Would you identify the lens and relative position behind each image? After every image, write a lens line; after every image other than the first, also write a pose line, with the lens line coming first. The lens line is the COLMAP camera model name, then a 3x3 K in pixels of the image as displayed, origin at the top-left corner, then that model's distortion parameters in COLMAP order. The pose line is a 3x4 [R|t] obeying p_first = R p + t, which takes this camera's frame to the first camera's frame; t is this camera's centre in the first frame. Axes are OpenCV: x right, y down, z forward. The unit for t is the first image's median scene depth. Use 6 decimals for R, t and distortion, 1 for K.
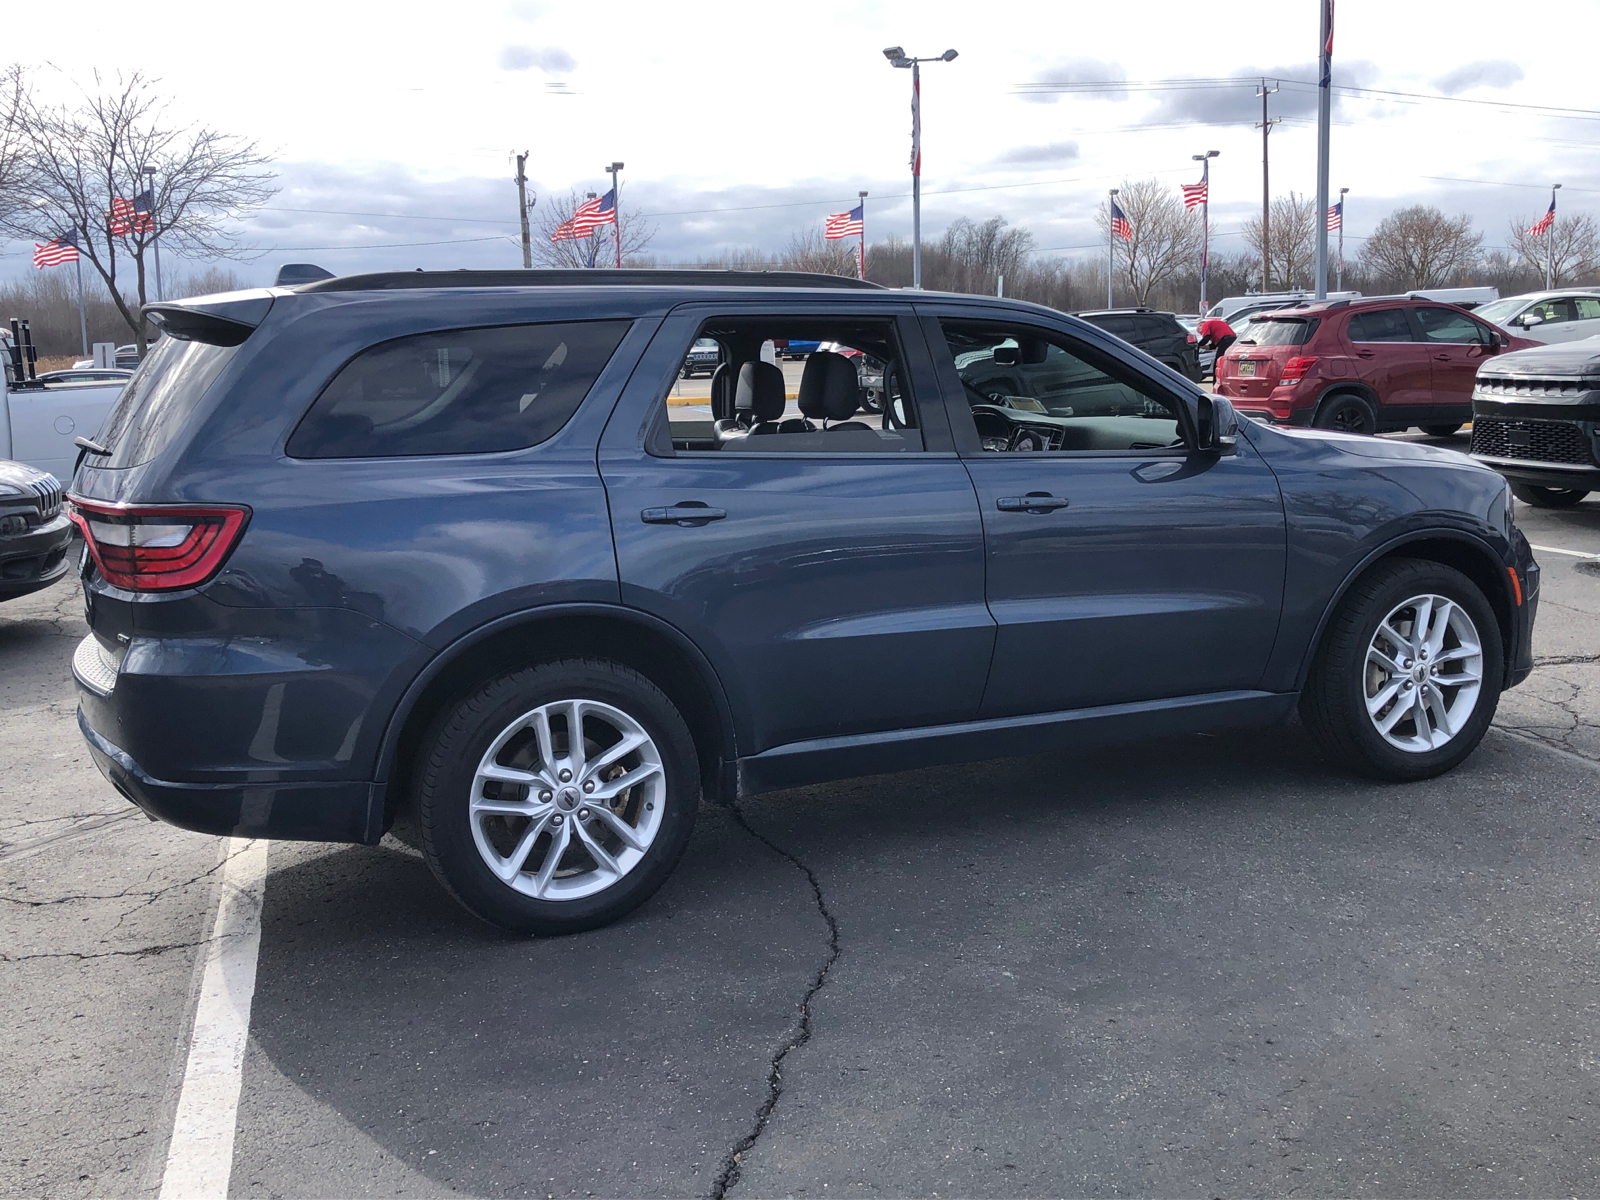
lens RADIAL K [[1653.2, 0, 802.2], [0, 1653.2, 589.5], [0, 0, 1]] dist [0.023973, 0.000000]
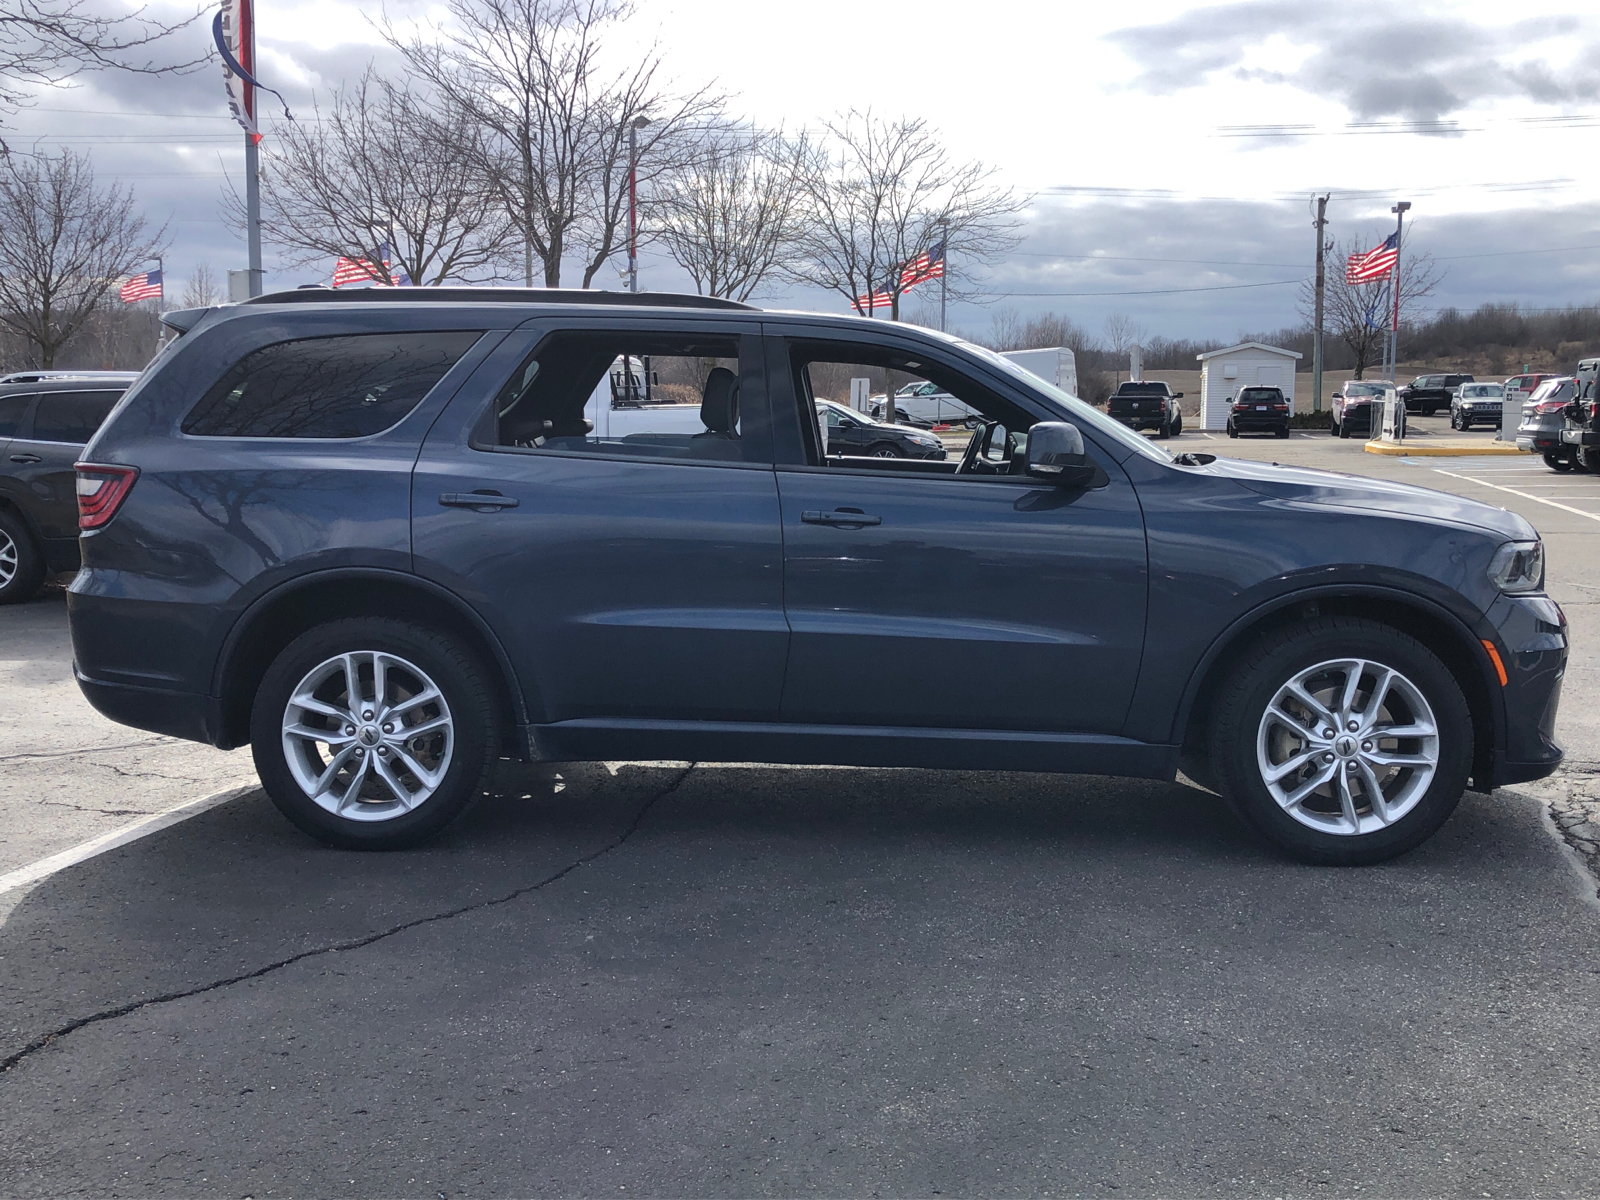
lens RADIAL K [[1653.2, 0, 799.8], [0, 1653.2, 596.2], [0, 0, 1]] dist [0.023973, 0.000000]
pose [[0.881329, 0.085820, -0.464643, 0.540925], [-0.096437, 0.995339, 0.000920, -0.002395], [0.462557, 0.043998, 0.885497, 0.074752]]
